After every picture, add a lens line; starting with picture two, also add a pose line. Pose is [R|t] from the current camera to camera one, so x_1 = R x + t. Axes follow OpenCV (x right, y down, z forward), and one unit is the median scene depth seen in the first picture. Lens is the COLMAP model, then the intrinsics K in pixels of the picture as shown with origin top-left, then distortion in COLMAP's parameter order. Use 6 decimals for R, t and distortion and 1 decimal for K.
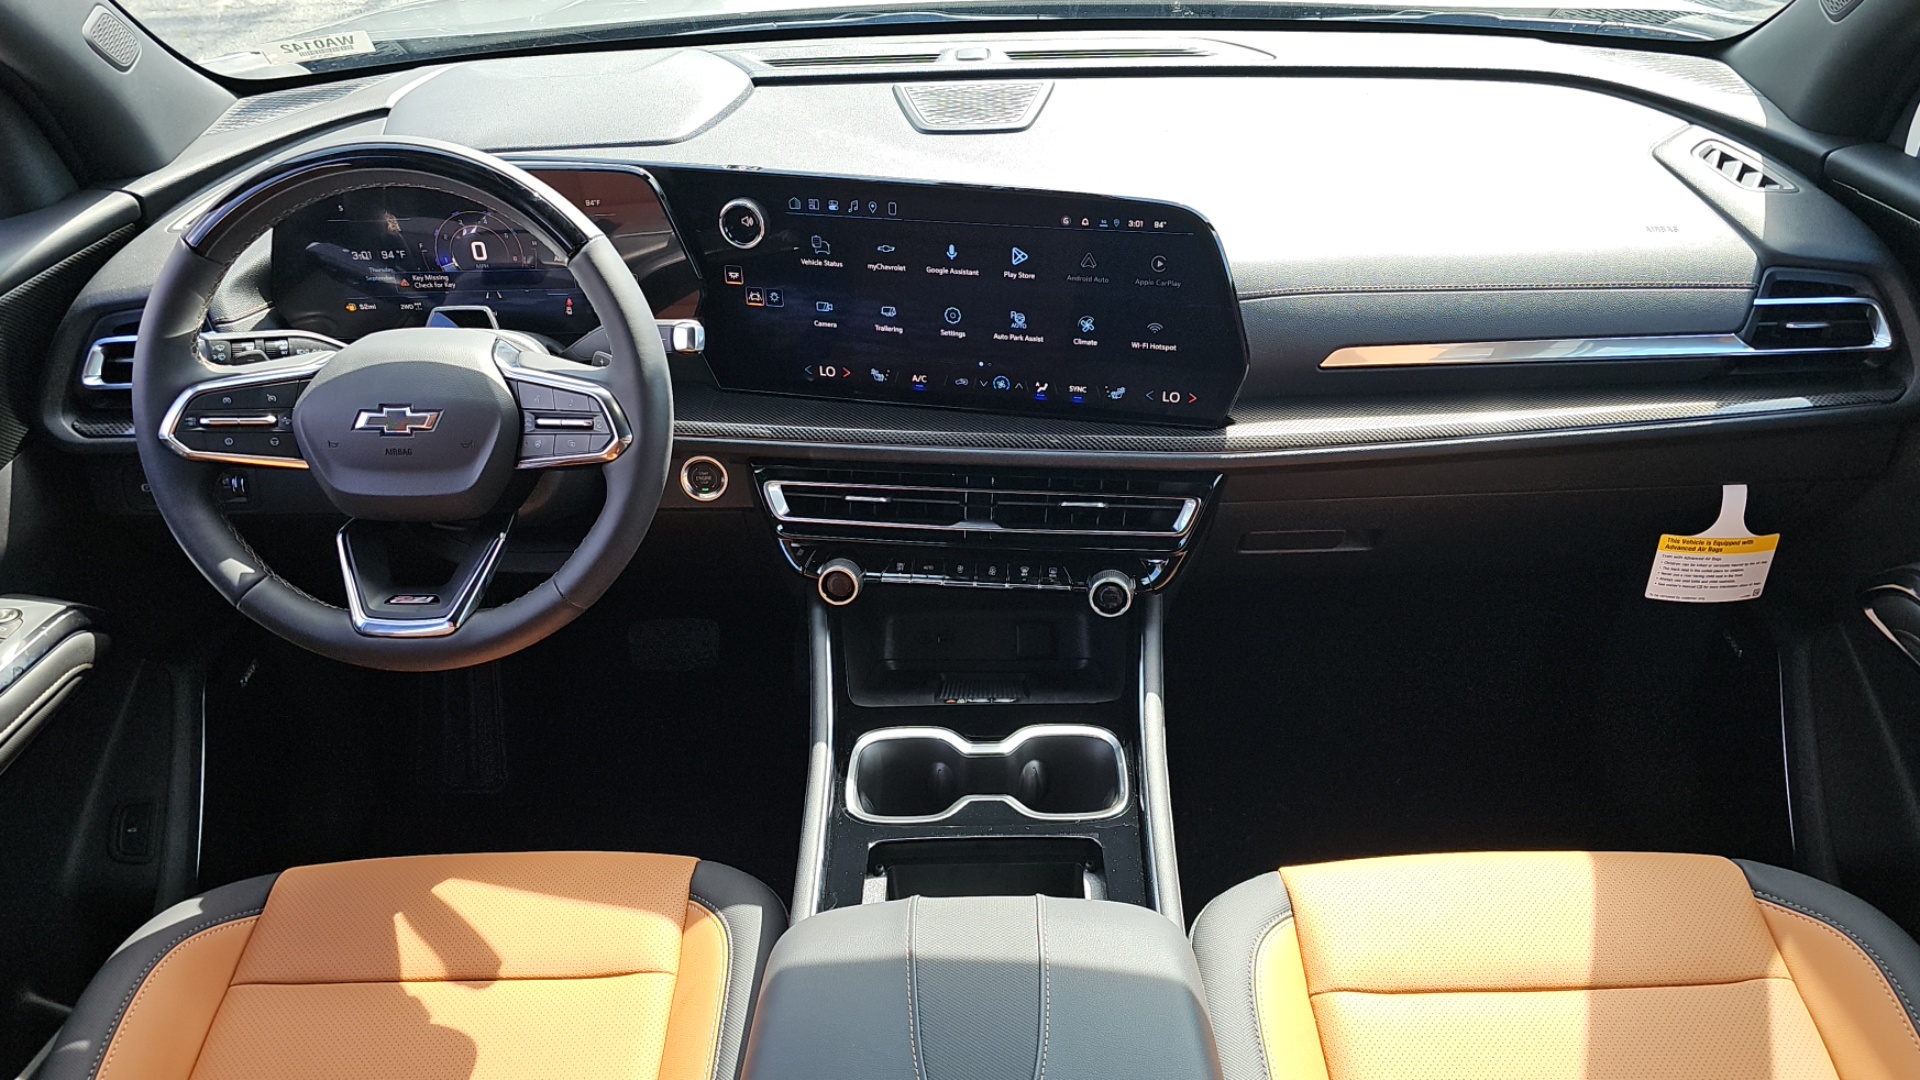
lens RADIAL K [[1306.4, 0, 960.0], [0, 1306.4, 540.0], [0, 0, 1]] dist [0.100866, -0.097943]
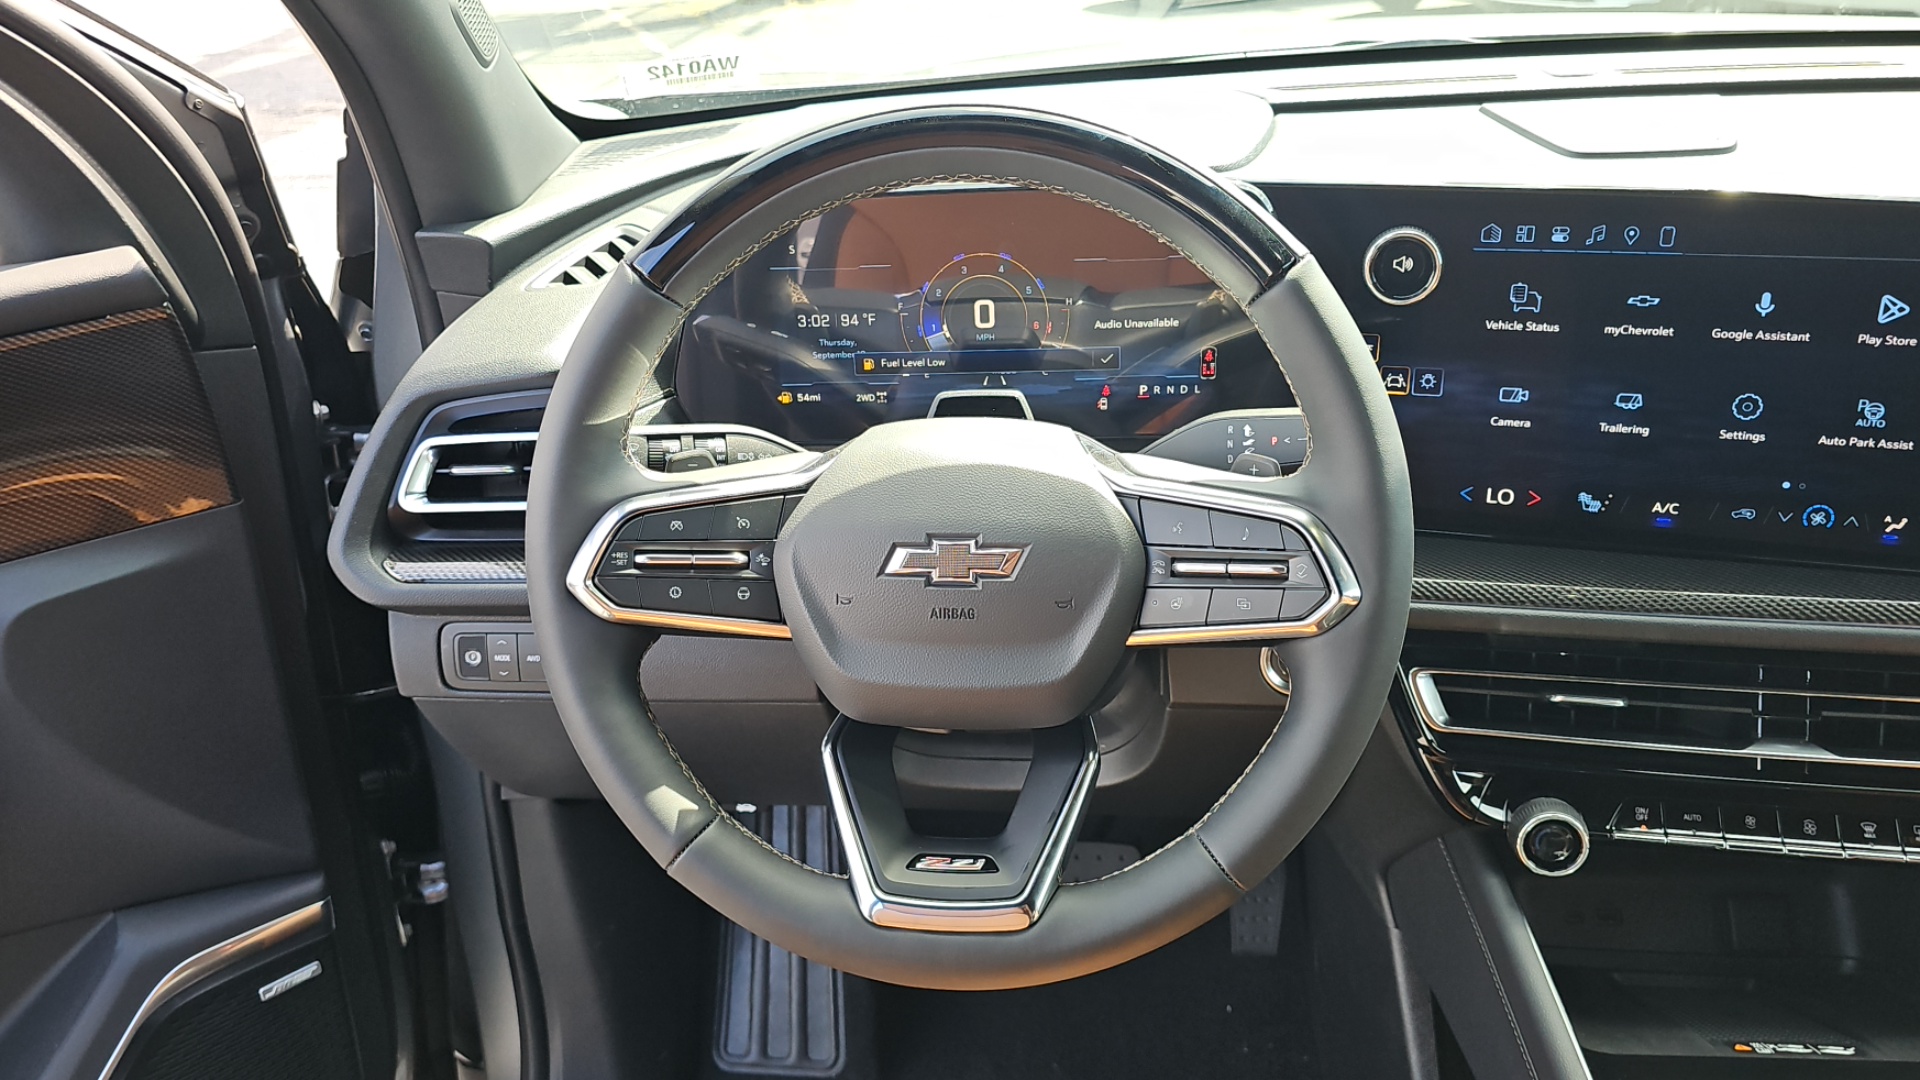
lens RADIAL K [[1306.4, 0, 960.0], [0, 1306.4, 540.0], [0, 0, 1]] dist [0.100866, -0.097943]
pose [[0.998039, 0.015149, -0.060733, -0.340521], [-0.022331, 0.992596, -0.119390, -0.025810], [0.058475, 0.120512, 0.990988, 0.365074]]
